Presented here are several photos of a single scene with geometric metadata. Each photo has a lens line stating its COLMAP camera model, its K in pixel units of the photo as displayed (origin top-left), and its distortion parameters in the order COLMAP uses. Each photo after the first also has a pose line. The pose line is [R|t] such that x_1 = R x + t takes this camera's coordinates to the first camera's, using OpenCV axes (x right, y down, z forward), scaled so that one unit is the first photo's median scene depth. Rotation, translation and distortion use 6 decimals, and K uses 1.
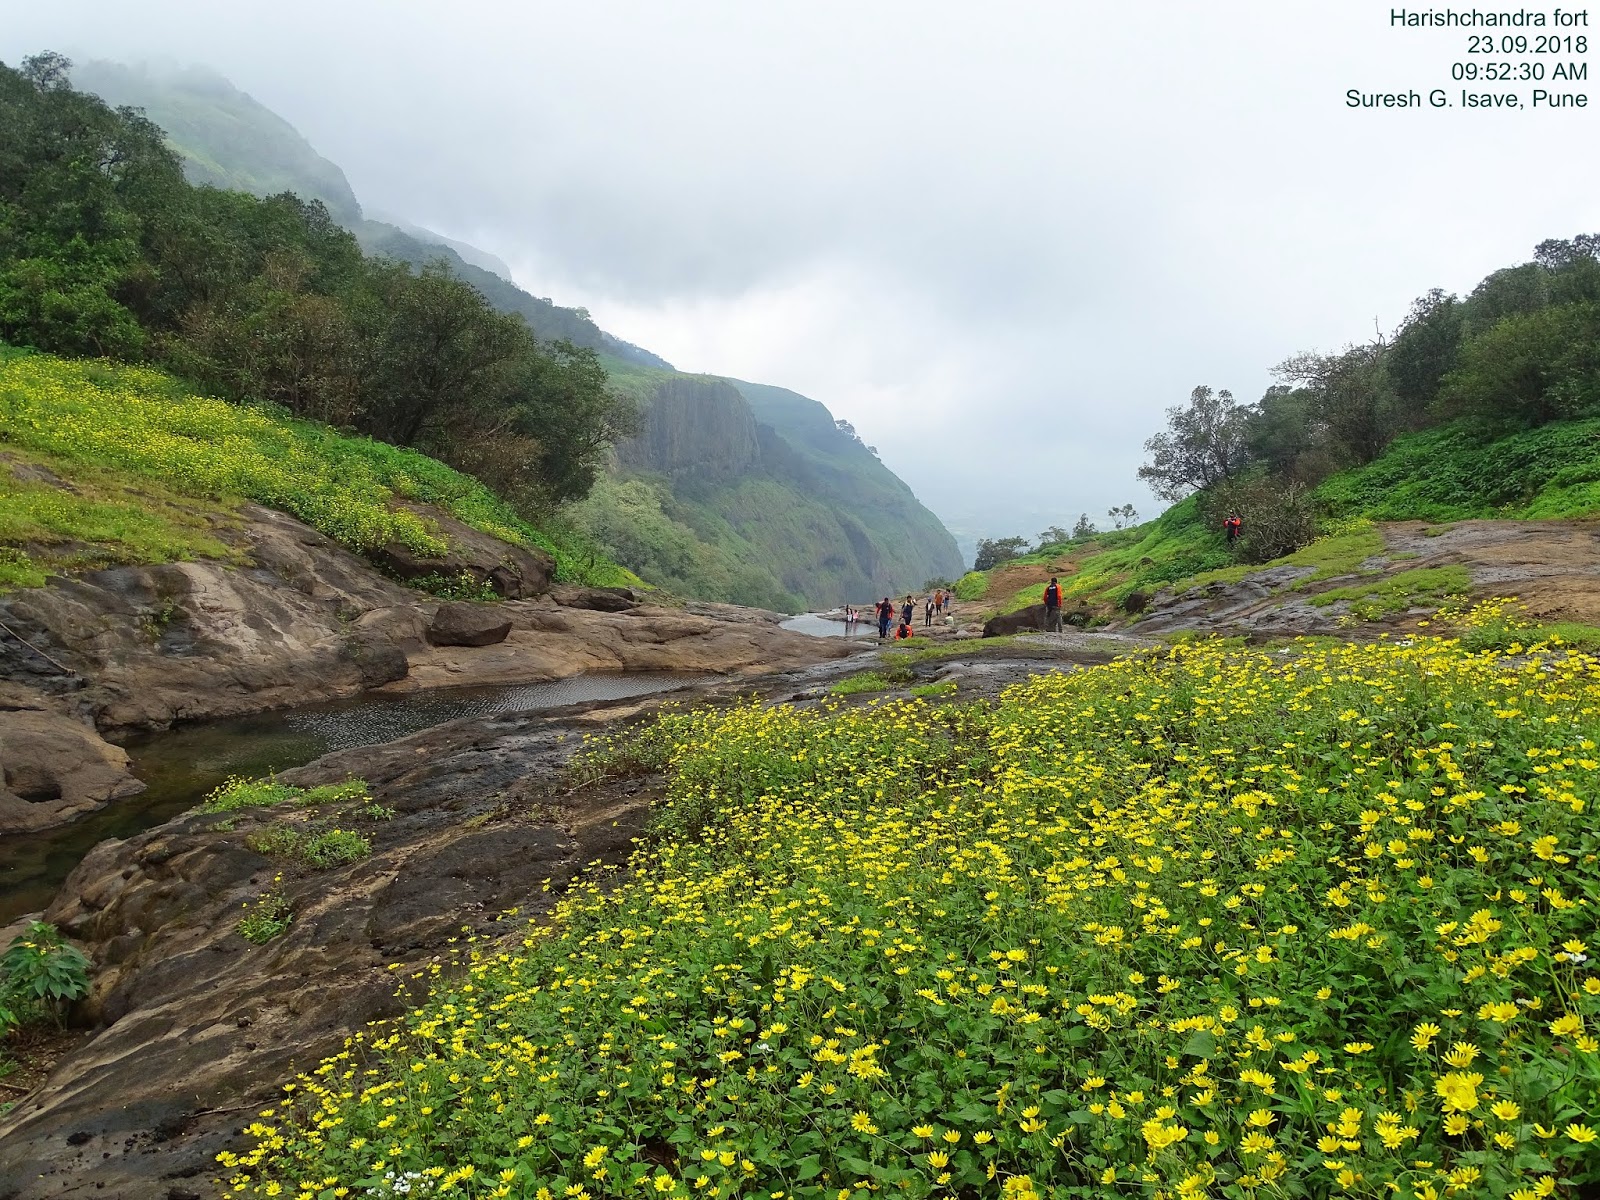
lens RADIAL K [[1298.0, 0, 800.0], [0, 1298.0, 600.0], [0, 0, 1]] dist [-0.011315, -0.006245]
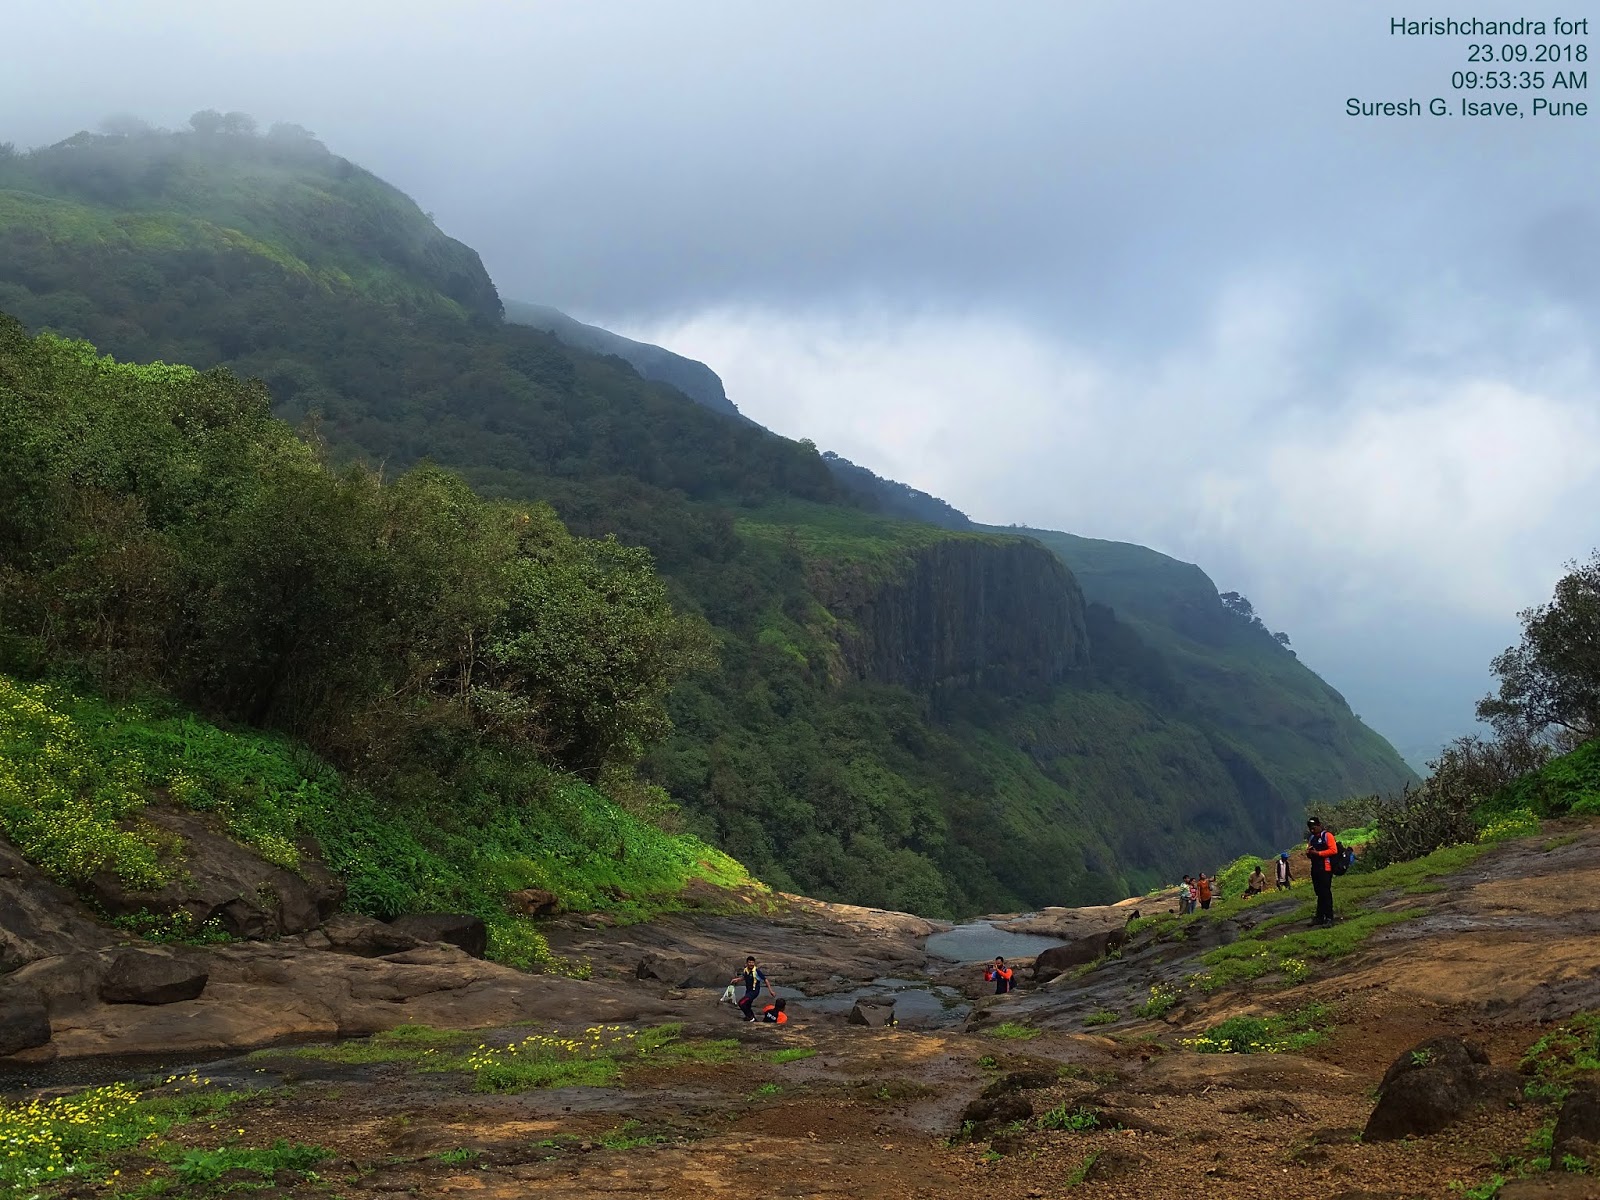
lens RADIAL K [[1999.2, 0, 800.0], [0, 1999.2, 600.0], [0, 0, 1]] dist [-0.004733, 0.005057]
pose [[0.985059, -0.019155, -0.171148, 0.341736], [-0.004626, 0.990493, -0.137486, -0.041928], [0.172155, 0.136224, 0.975605, -0.190929]]
